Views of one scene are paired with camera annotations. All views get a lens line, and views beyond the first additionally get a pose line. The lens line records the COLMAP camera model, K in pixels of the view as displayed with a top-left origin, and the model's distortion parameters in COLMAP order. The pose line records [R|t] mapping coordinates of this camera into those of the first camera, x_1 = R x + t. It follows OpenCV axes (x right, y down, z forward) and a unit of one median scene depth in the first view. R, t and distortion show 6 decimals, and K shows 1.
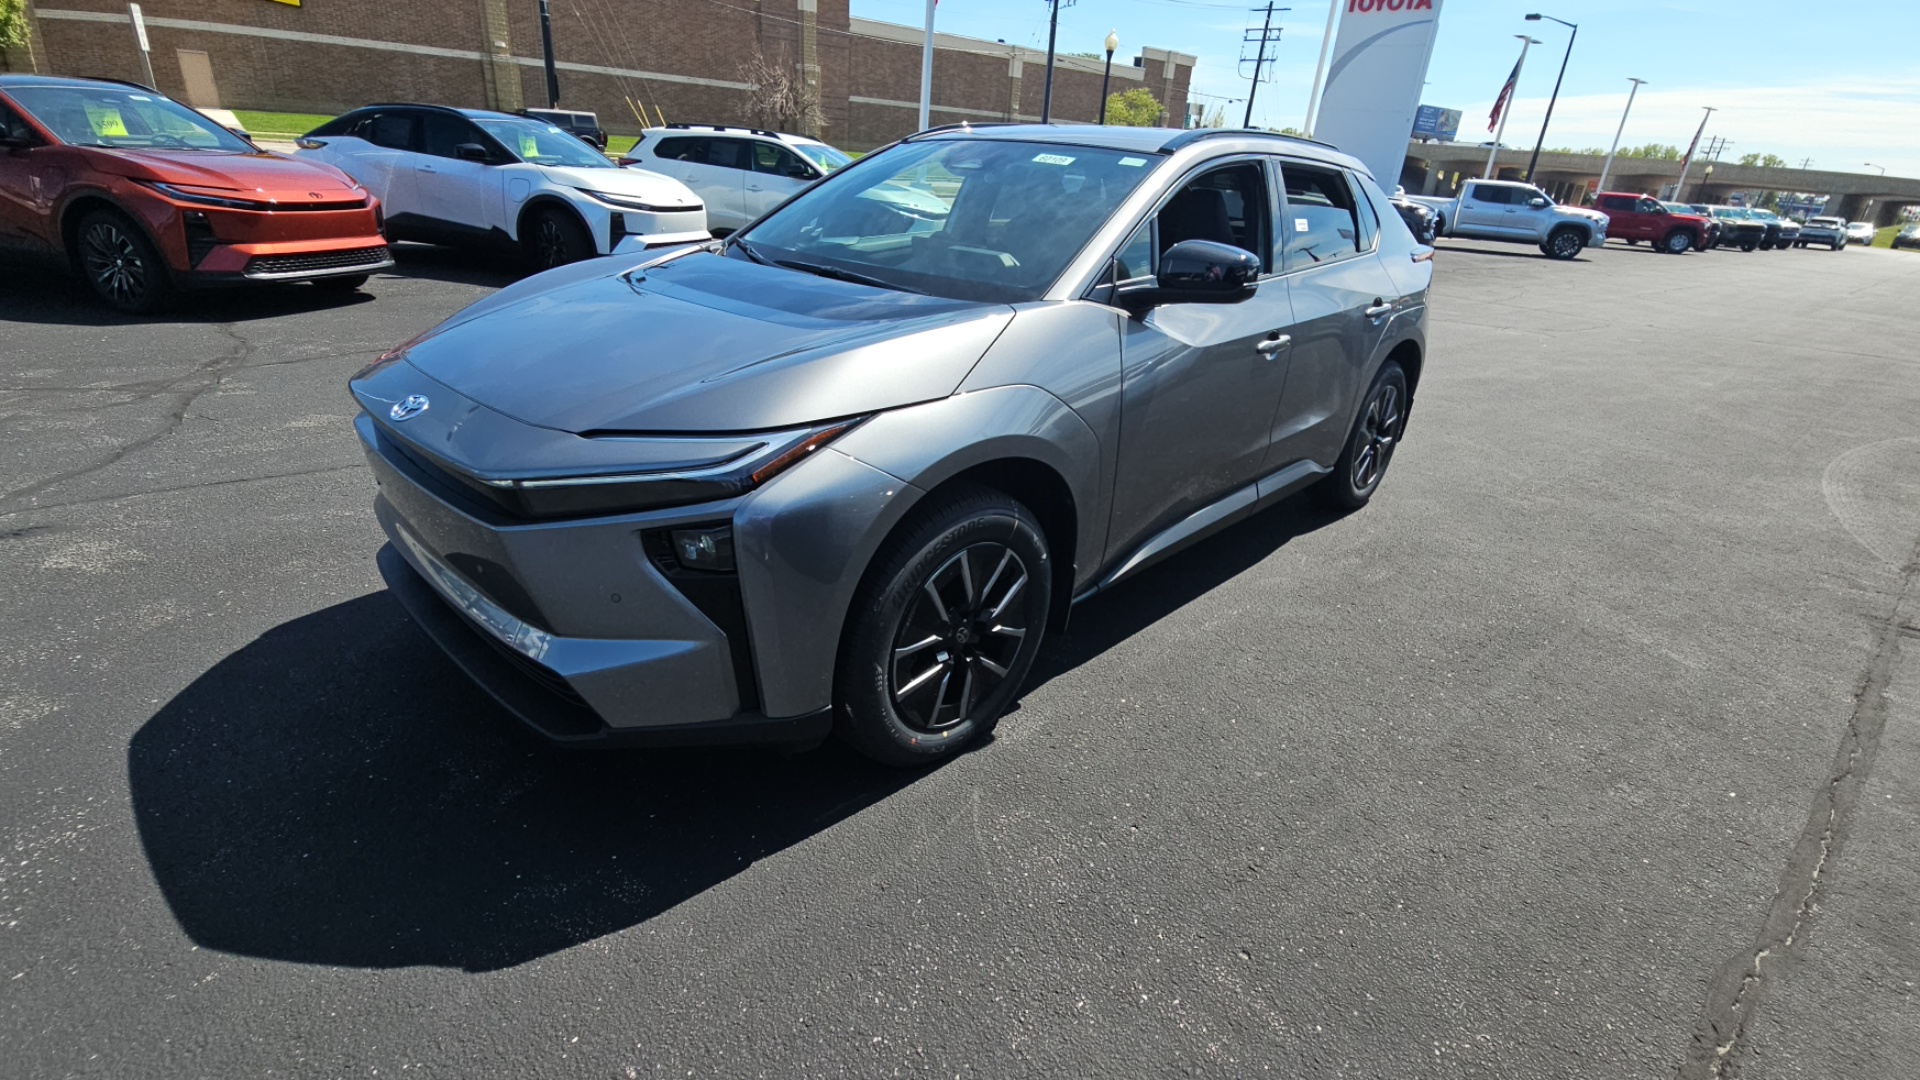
lens RADIAL K [[860.0, 0, 976.1], [0, 860.0, 533.0], [0, 0, 1]] dist [0.009007, -0.007262]
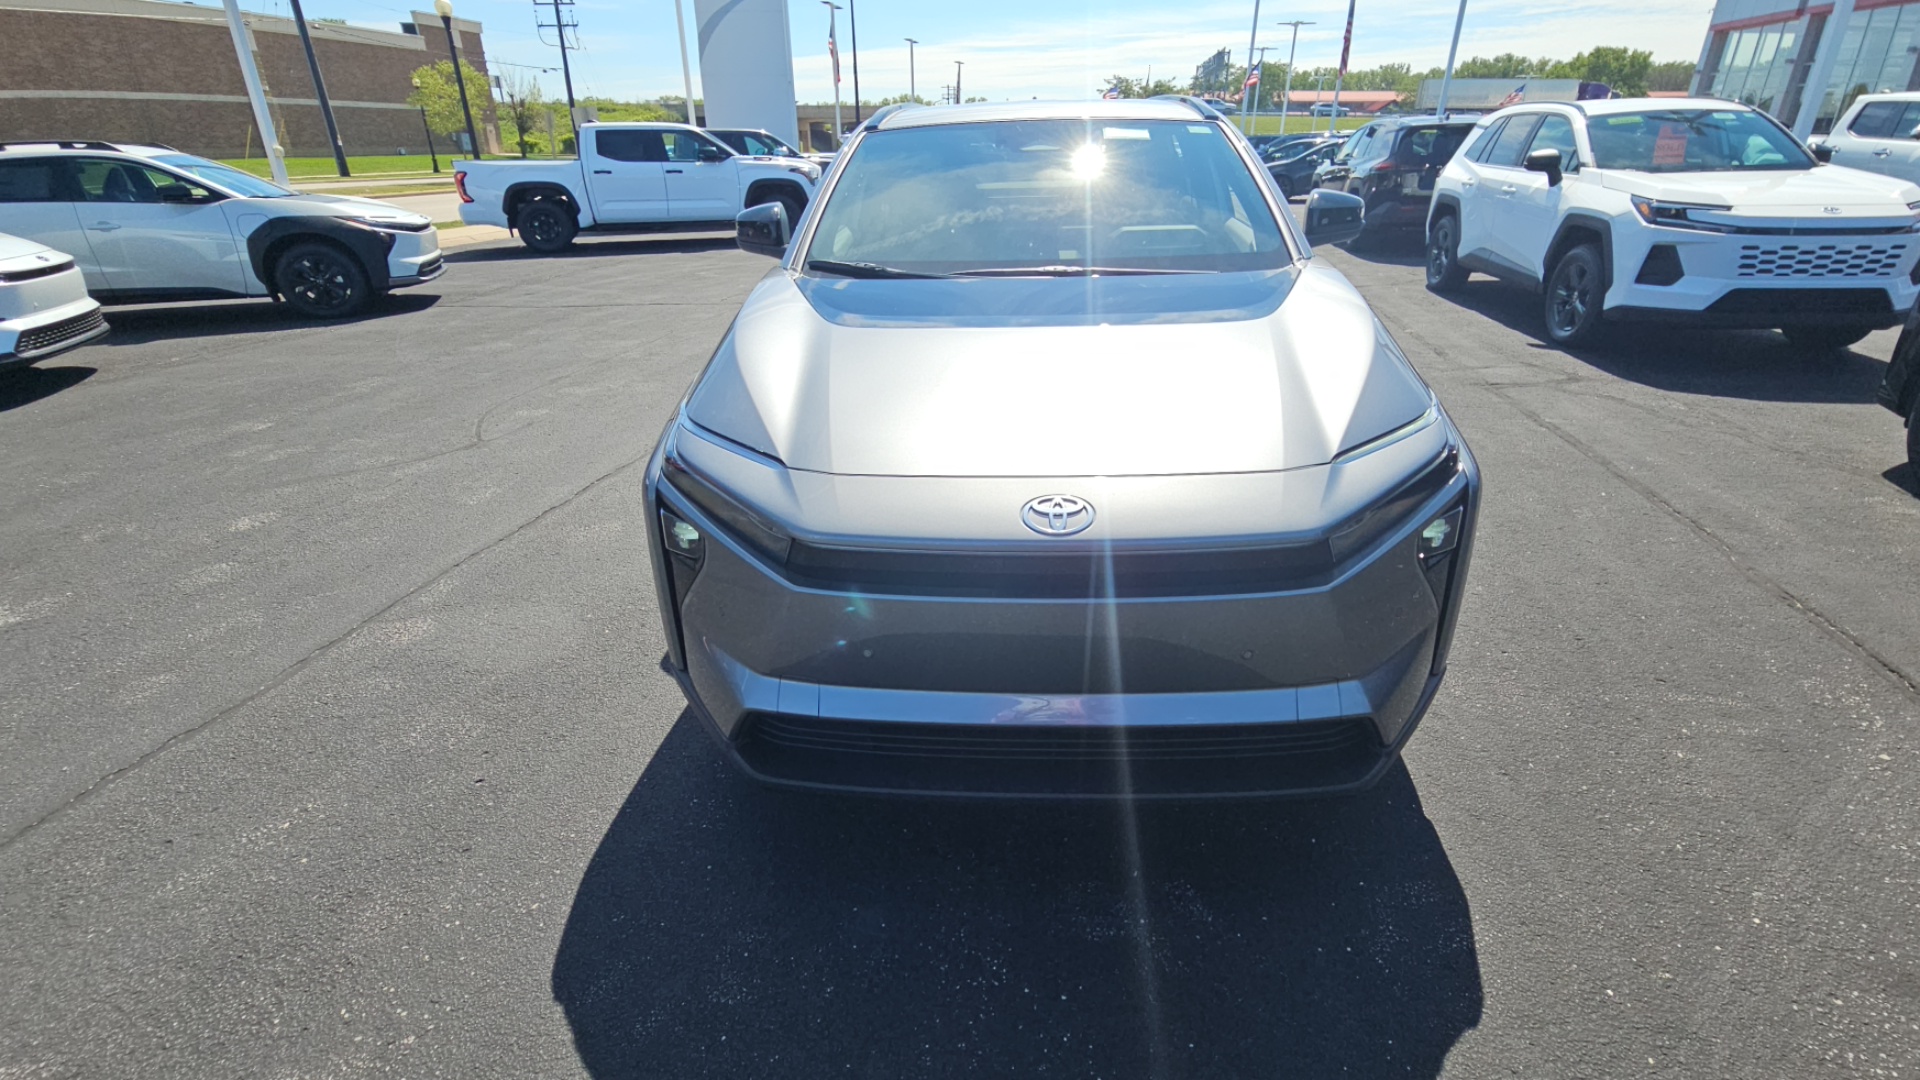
lens RADIAL K [[860.0, 0, 972.5], [0, 860.0, 536.0], [0, 0, 1]] dist [0.009007, -0.007262]
pose [[0.764747, -0.335212, 0.550268, -0.088999], [0.316386, 0.939329, 0.132516, -0.019961], [-0.561304, 0.072756, 0.824405, 0.031940]]
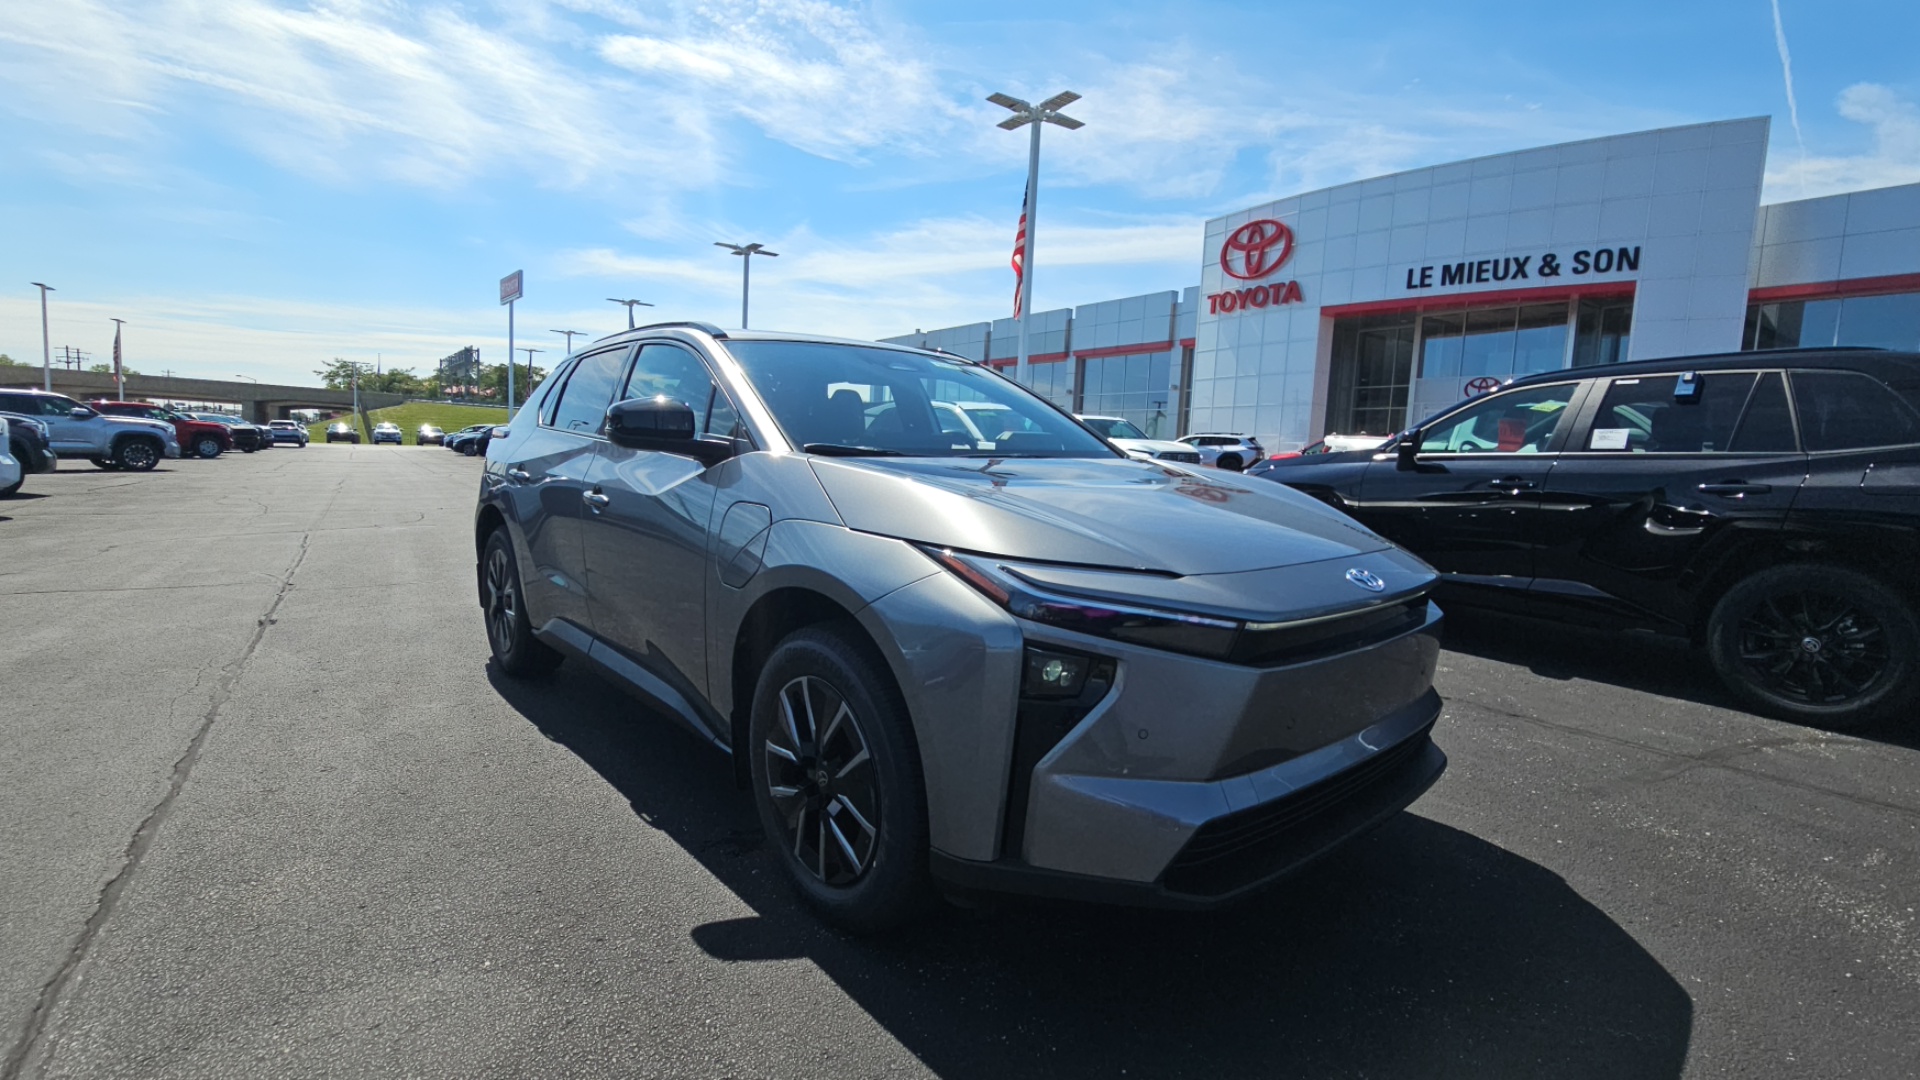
lens RADIAL K [[860.0, 0, 968.5], [0, 860.0, 542.8], [0, 0, 1]] dist [0.009007, -0.007262]
pose [[0.091098, -0.170779, 0.981089, -0.133903], [0.374128, 0.918885, 0.125212, -0.039118], [-0.922892, 0.355647, 0.147602, 0.099843]]
